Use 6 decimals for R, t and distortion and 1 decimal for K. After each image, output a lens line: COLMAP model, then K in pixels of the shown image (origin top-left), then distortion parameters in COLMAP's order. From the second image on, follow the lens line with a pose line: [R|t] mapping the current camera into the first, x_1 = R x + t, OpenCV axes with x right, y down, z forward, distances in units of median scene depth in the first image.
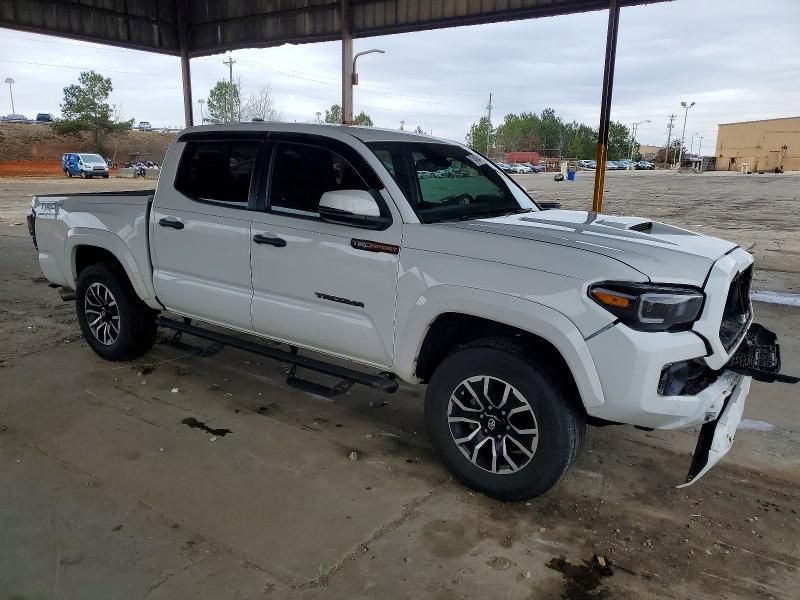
lens RADIAL K [[621.4, 0, 406.0], [0, 621.4, 306.9], [0, 0, 1]] dist [0.019801, 0.004726]
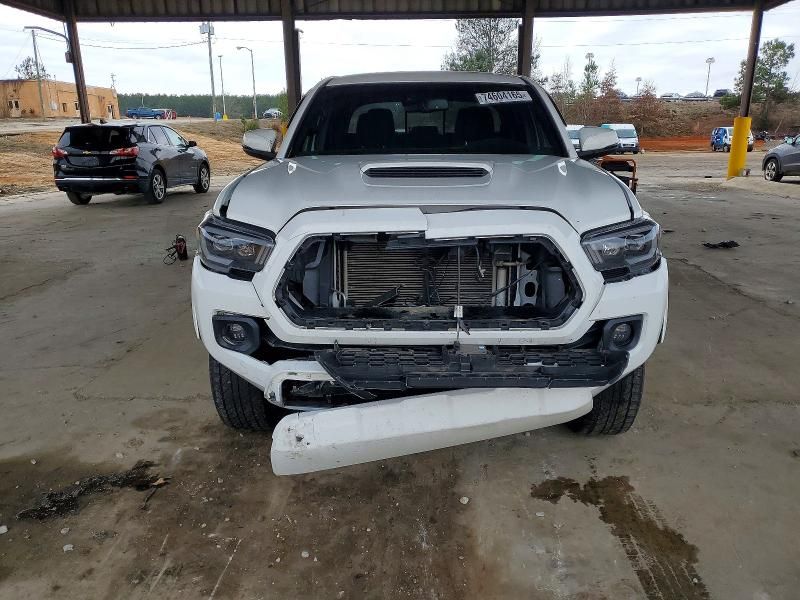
lens RADIAL K [[621.4, 0, 402.9], [0, 621.4, 299.7], [0, 0, 1]] dist [0.019801, 0.004726]
pose [[0.535909, 0.192975, -0.821926, 0.131432], [-0.172463, 0.978022, 0.117174, -0.007454], [0.826473, 0.078957, 0.557412, 0.073771]]
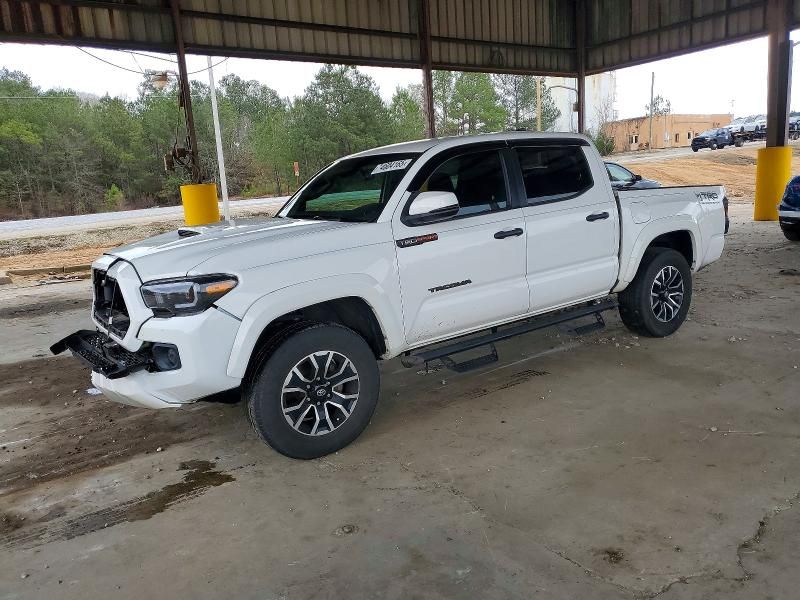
lens RADIAL K [[621.4, 0, 408.2], [0, 621.4, 299.7], [0, 0, 1]] dist [0.019801, 0.004726]
pose [[-0.336900, 0.176954, -0.924763, 0.173272], [-0.161973, 0.956645, 0.242063, -0.046144], [0.927504, 0.231337, -0.293632, 0.226879]]
